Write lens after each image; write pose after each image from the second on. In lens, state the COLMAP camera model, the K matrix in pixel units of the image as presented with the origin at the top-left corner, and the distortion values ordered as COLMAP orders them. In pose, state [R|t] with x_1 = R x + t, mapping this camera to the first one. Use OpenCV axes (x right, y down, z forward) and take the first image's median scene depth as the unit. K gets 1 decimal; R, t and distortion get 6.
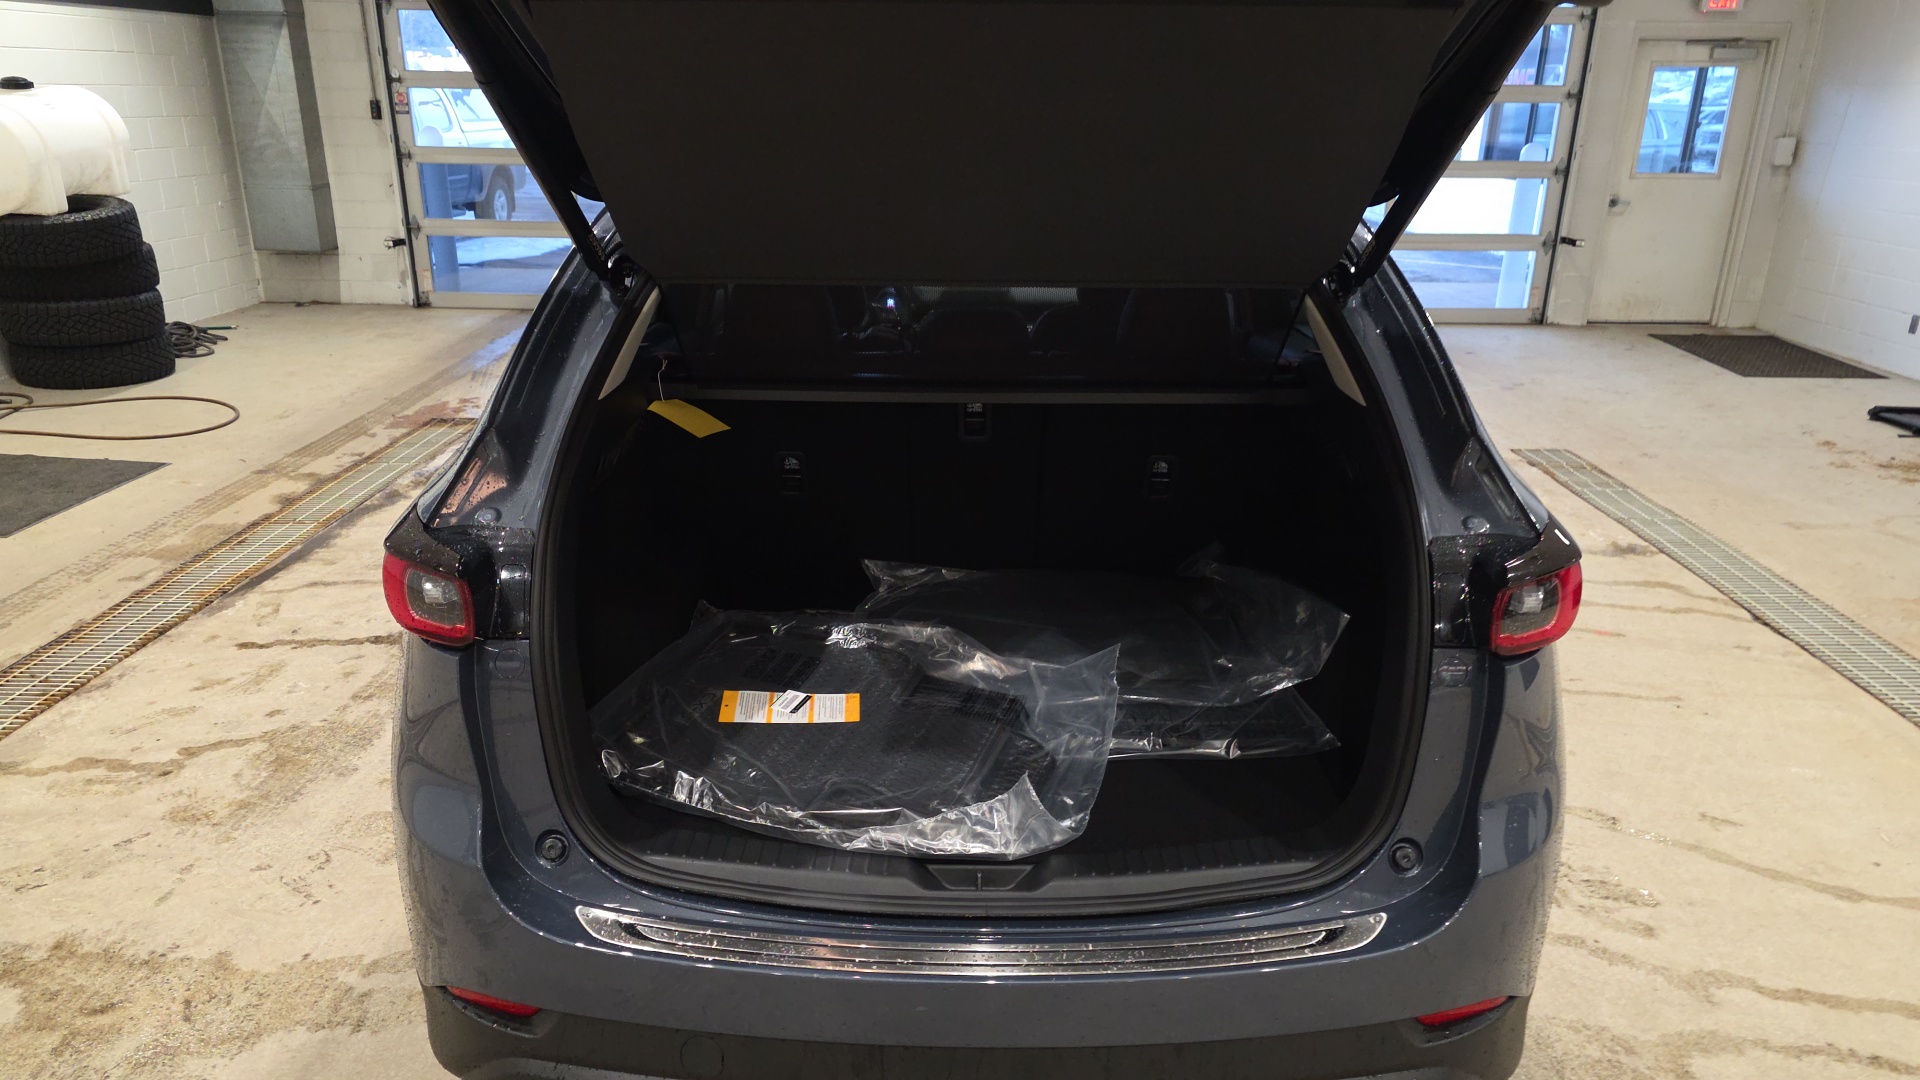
lens RADIAL K [[1299.1, 0, 966.9], [0, 1299.1, 558.6], [0, 0, 1]] dist [0.043404, -0.039880]
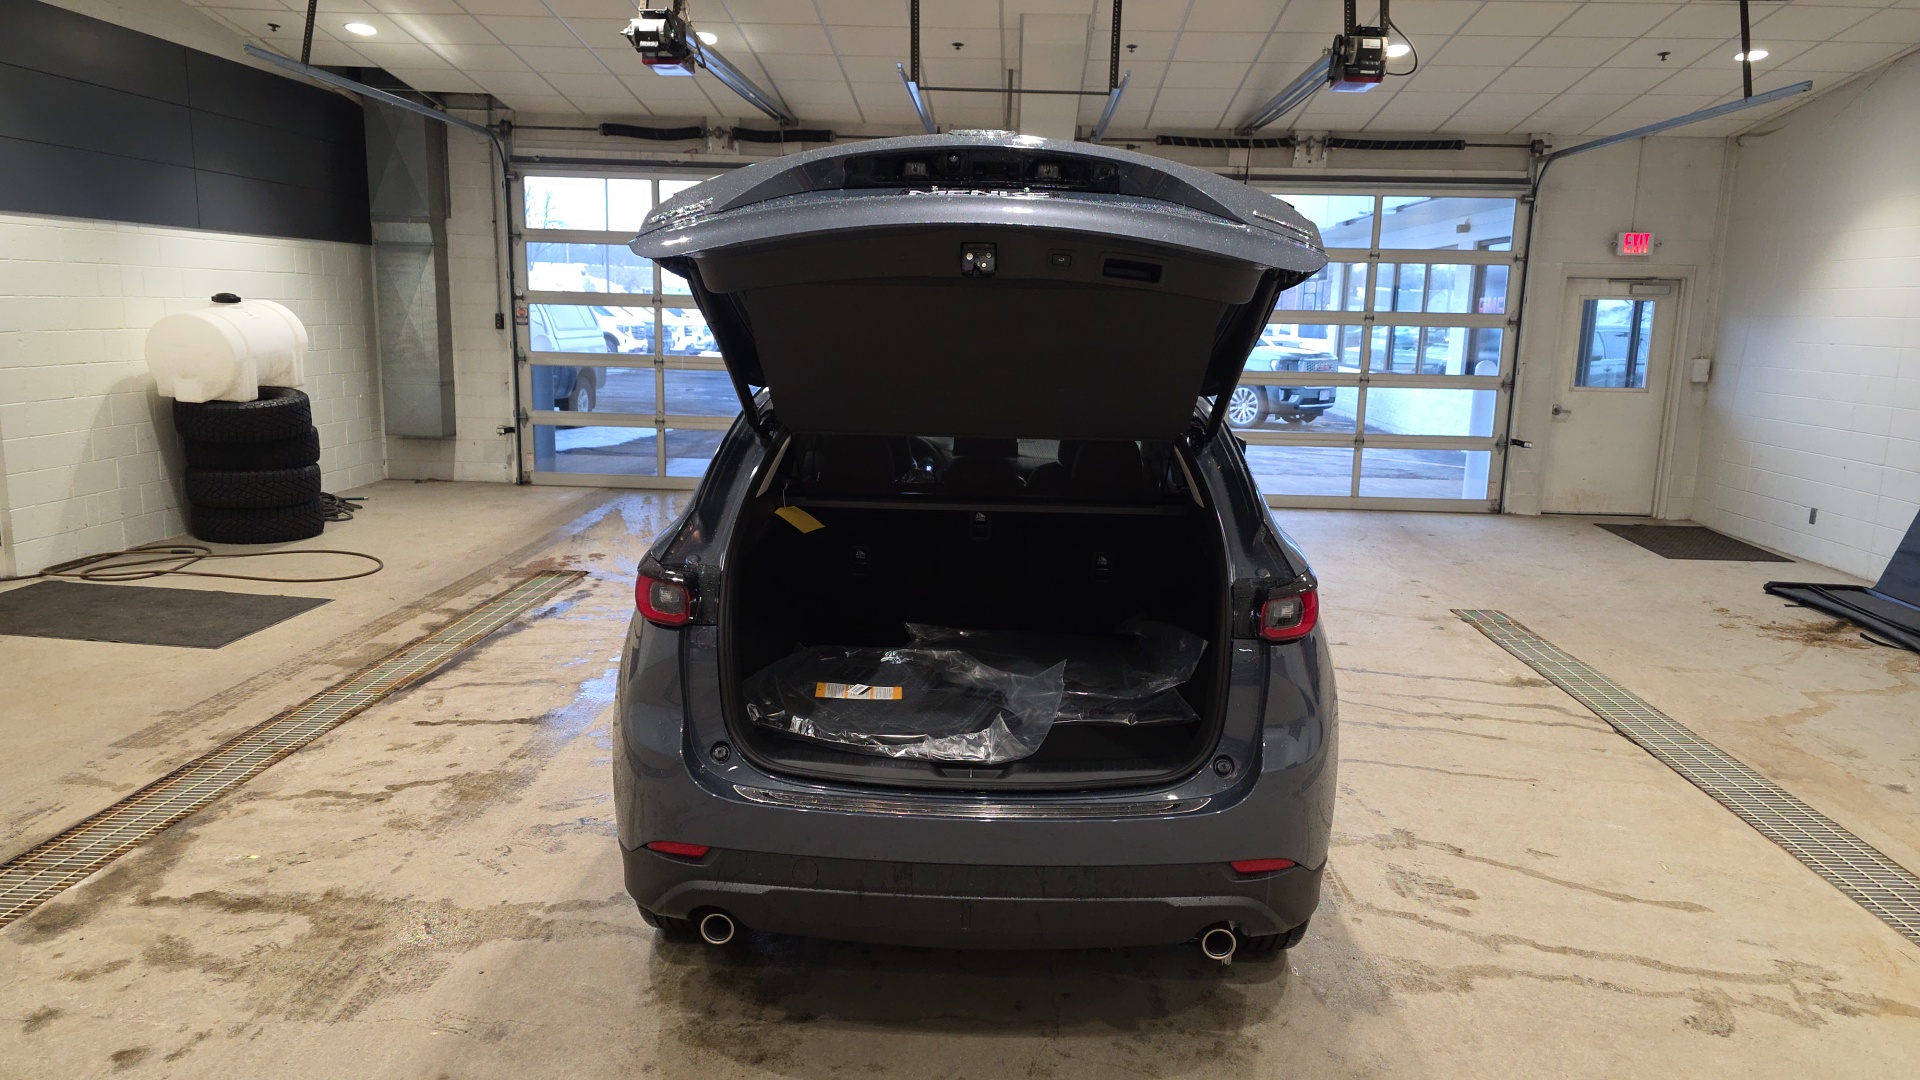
lens RADIAL K [[1299.1, 0, 963.1], [0, 1299.1, 536.9], [0, 0, 1]] dist [0.043404, -0.039880]
pose [[0.999380, 0.017040, -0.030800, 0.022081], [-0.021939, 0.985804, -0.166460, 0.107596], [0.027526, 0.167033, 0.985567, -0.345017]]
